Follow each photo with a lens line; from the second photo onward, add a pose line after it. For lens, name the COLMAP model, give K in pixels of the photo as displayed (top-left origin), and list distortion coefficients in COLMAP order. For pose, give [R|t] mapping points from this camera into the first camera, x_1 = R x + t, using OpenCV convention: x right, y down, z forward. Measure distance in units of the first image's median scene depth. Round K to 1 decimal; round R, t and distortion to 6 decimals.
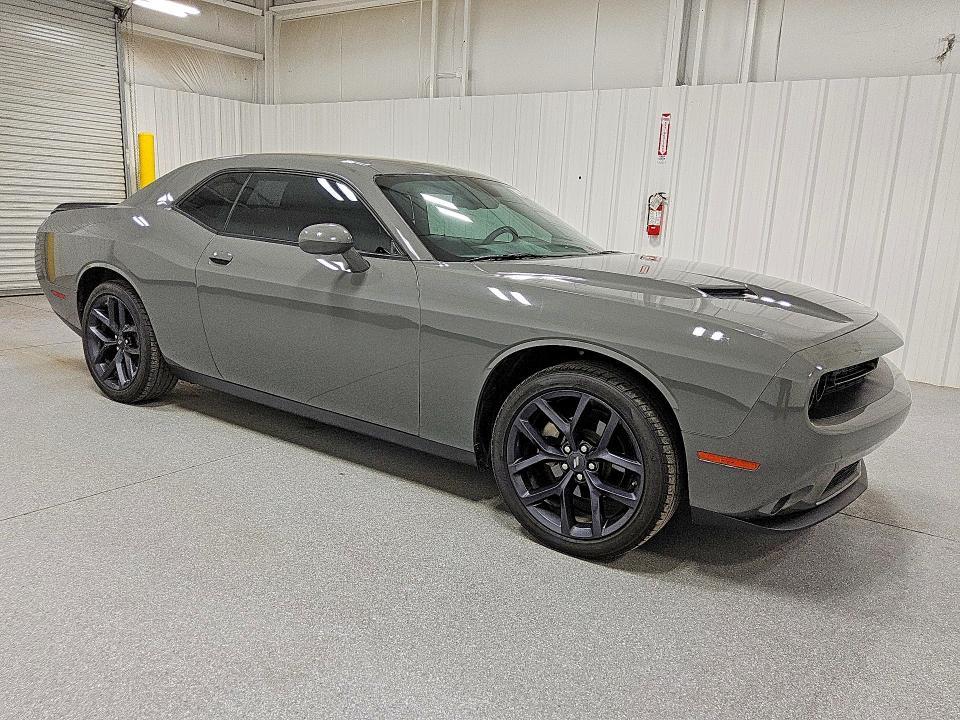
lens RADIAL K [[744.0, 0, 484.2], [0, 744.0, 362.9], [0, 0, 1]] dist [0.003162, 0.000152]
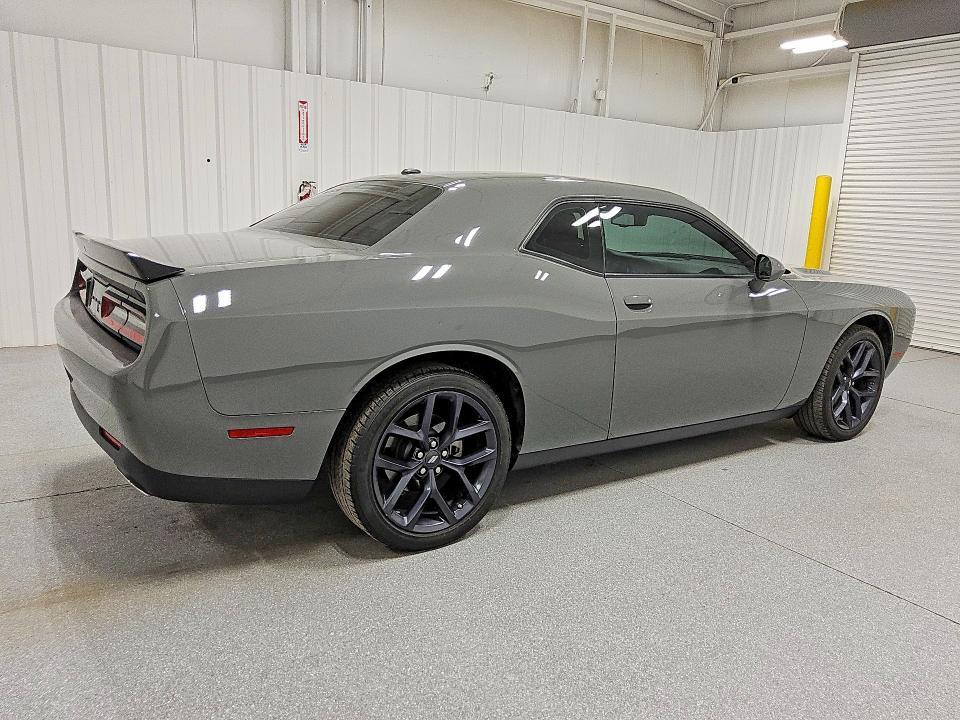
lens RADIAL K [[744.0, 0, 482.1], [0, 744.0, 359.5], [0, 0, 1]] dist [0.003162, 0.000152]
pose [[0.356202, -0.223020, 0.907404, -1.075367], [0.172317, 0.970122, 0.170792, -0.219635], [-0.918383, 0.095525, 0.383989, 0.736599]]
